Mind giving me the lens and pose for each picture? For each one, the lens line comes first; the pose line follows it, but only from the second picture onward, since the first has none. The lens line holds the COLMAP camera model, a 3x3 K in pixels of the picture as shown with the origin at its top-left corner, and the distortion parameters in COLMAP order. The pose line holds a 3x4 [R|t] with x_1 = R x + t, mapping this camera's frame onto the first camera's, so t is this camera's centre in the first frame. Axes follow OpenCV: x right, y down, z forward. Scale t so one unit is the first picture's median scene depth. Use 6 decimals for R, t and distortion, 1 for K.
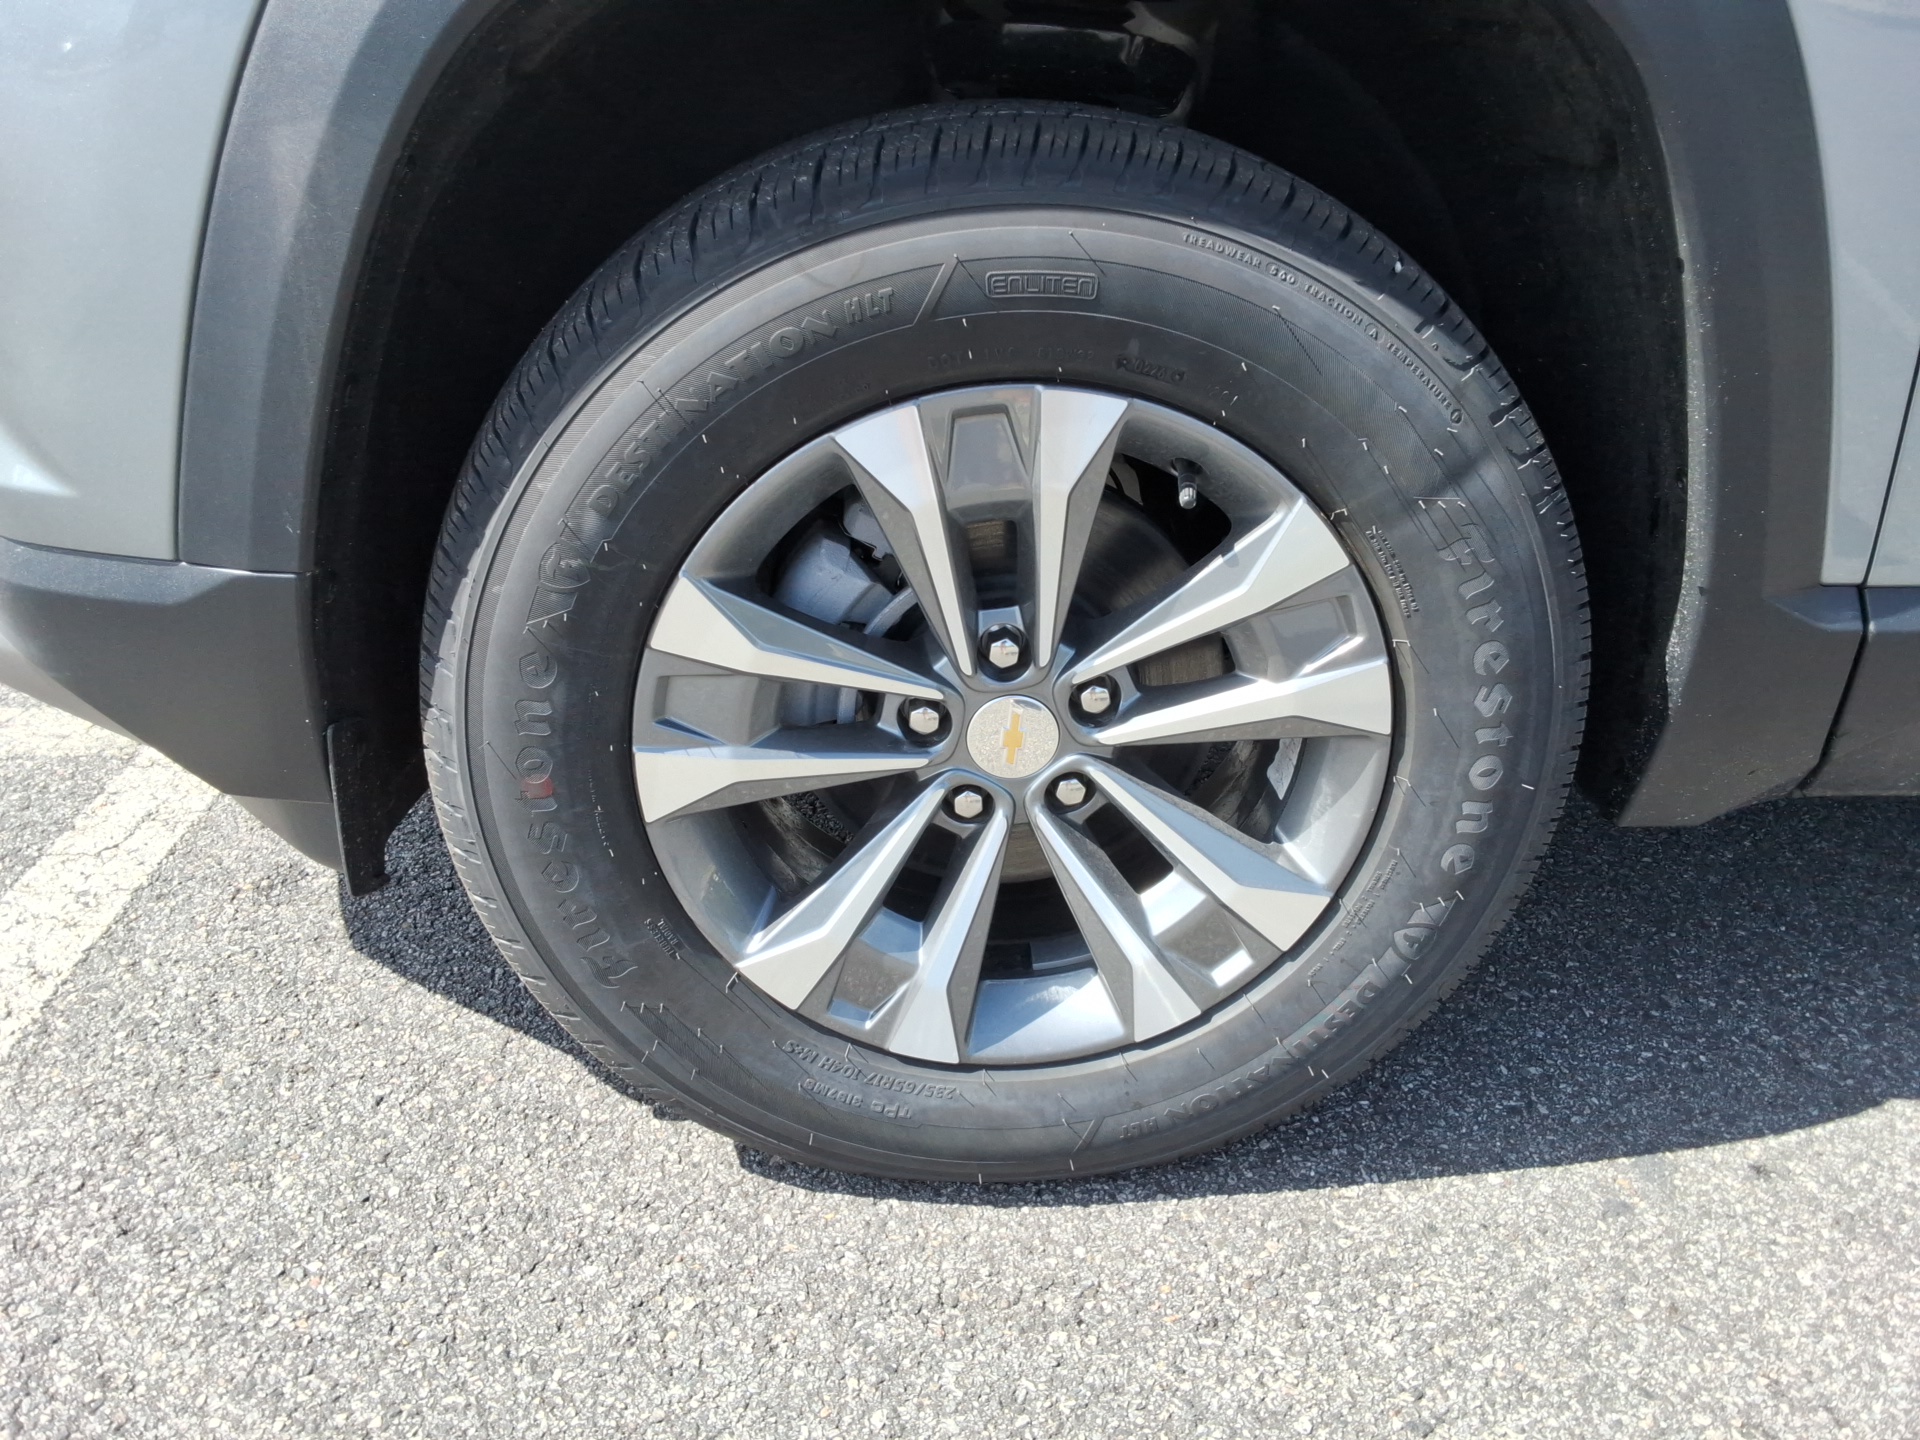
lens RADIAL K [[1559.8, 0, 967.1], [0, 1559.8, 702.1], [0, 0, 1]] dist [0.141513, -0.238655]
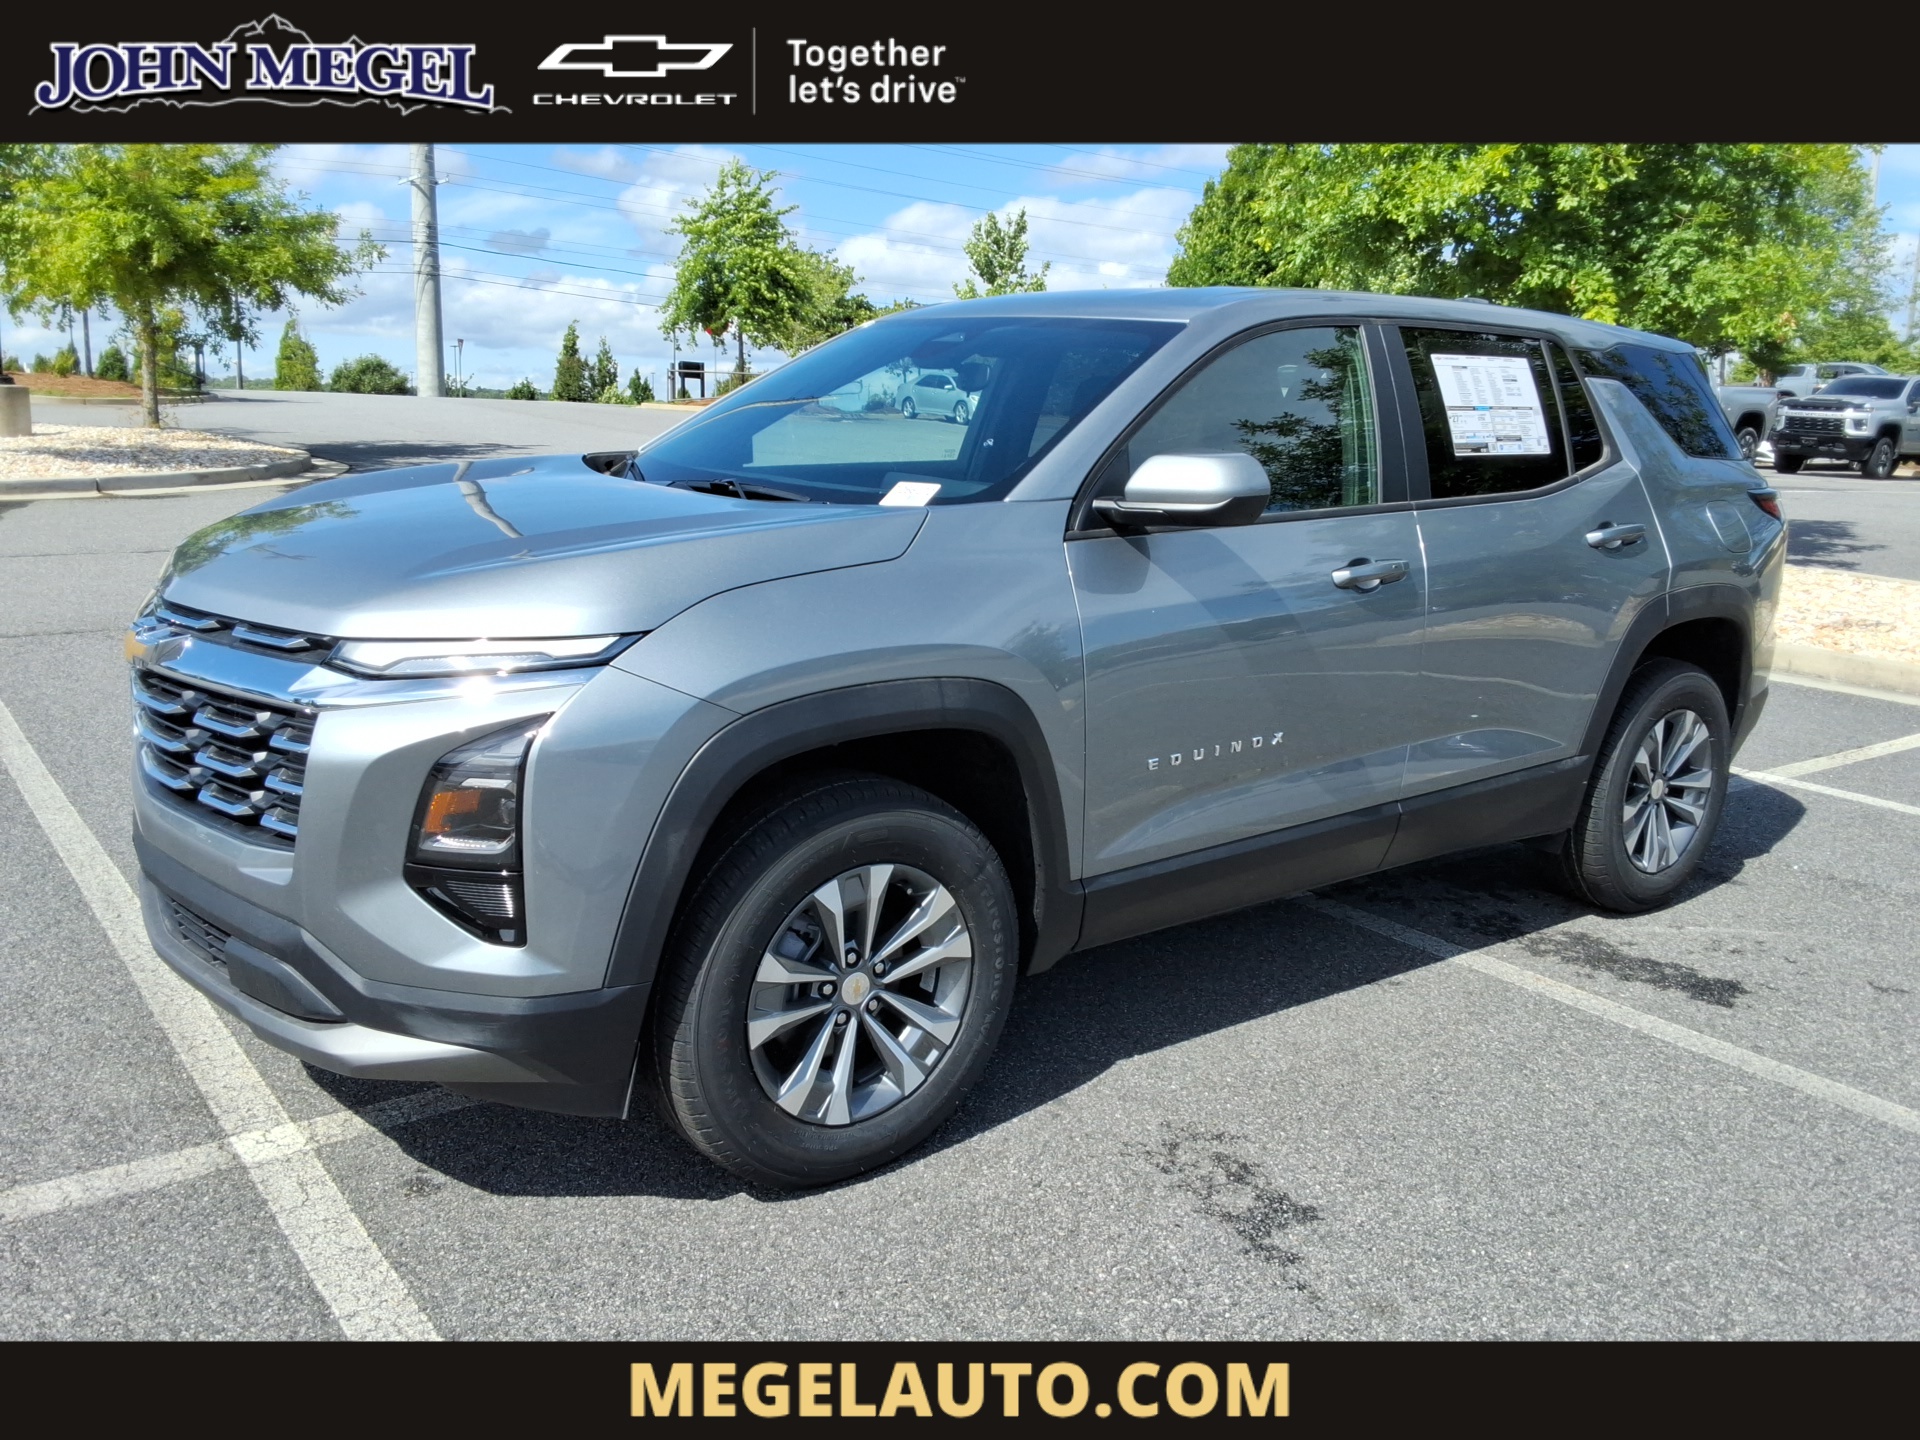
lens RADIAL K [[1564.3, 0, 984.5], [0, 1564.3, 709.2], [0, 0, 1]] dist [0.128800, -0.230451]
pose [[0.816728, -0.125728, 0.563159, -1.264529], [0.241112, 0.961046, -0.135117, -0.021519], [-0.524233, 0.246138, 0.815227, -1.479040]]
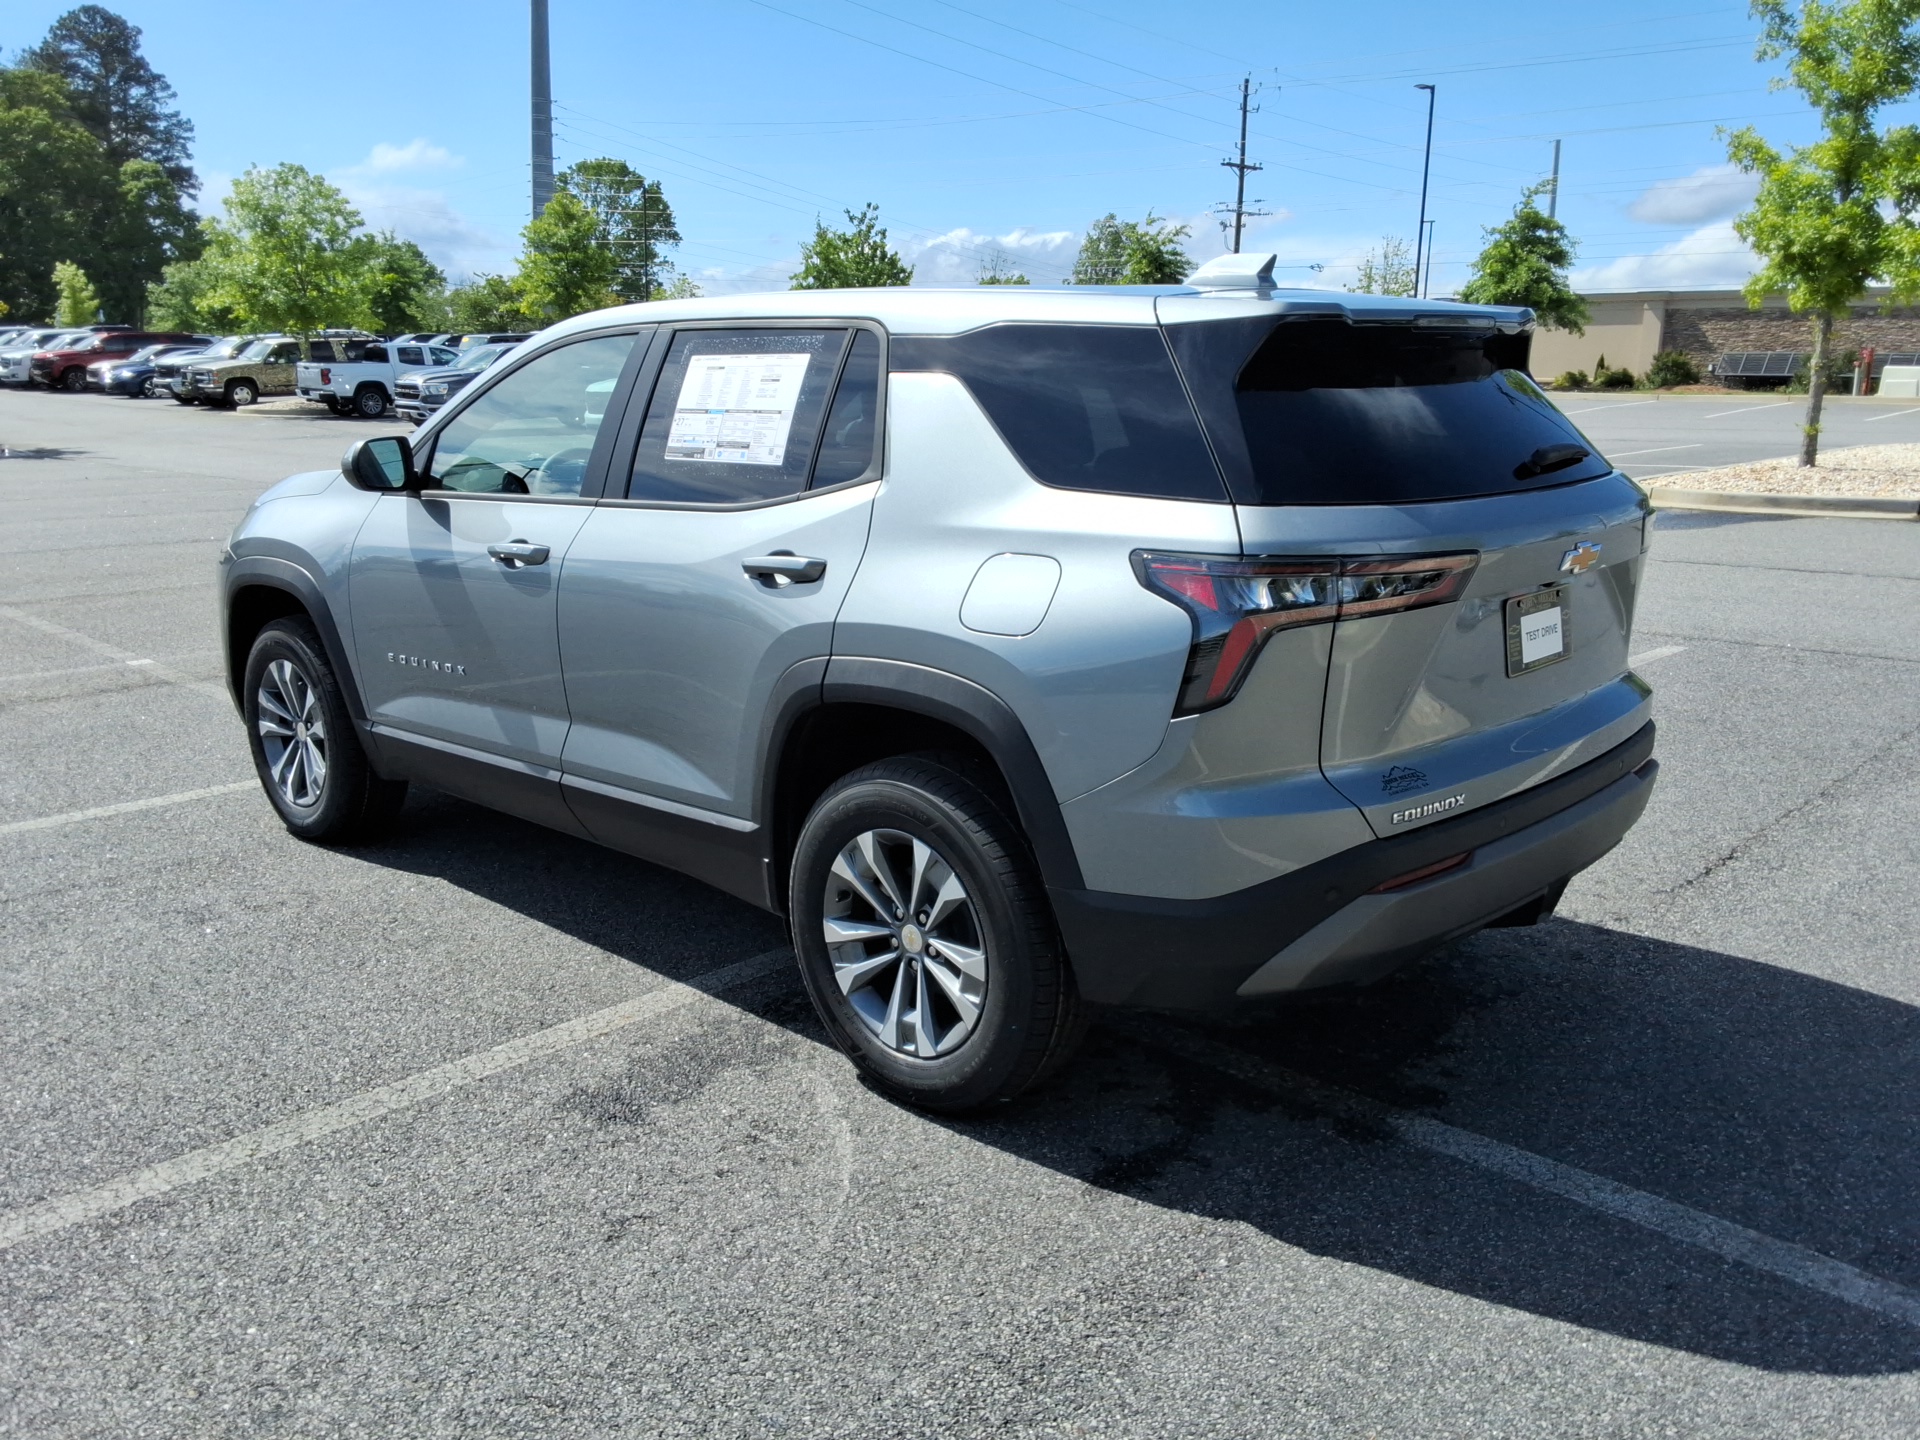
lens RADIAL K [[1565.5, 0, 988.0], [0, 1565.5, 711.2], [0, 0, 1]] dist [0.098422, -0.154484]
pose [[0.682404, 0.114905, -0.721888, 5.052834], [-0.281588, 0.952674, -0.114547, -0.073216], [0.674561, 0.281442, 0.682464, -0.975078]]
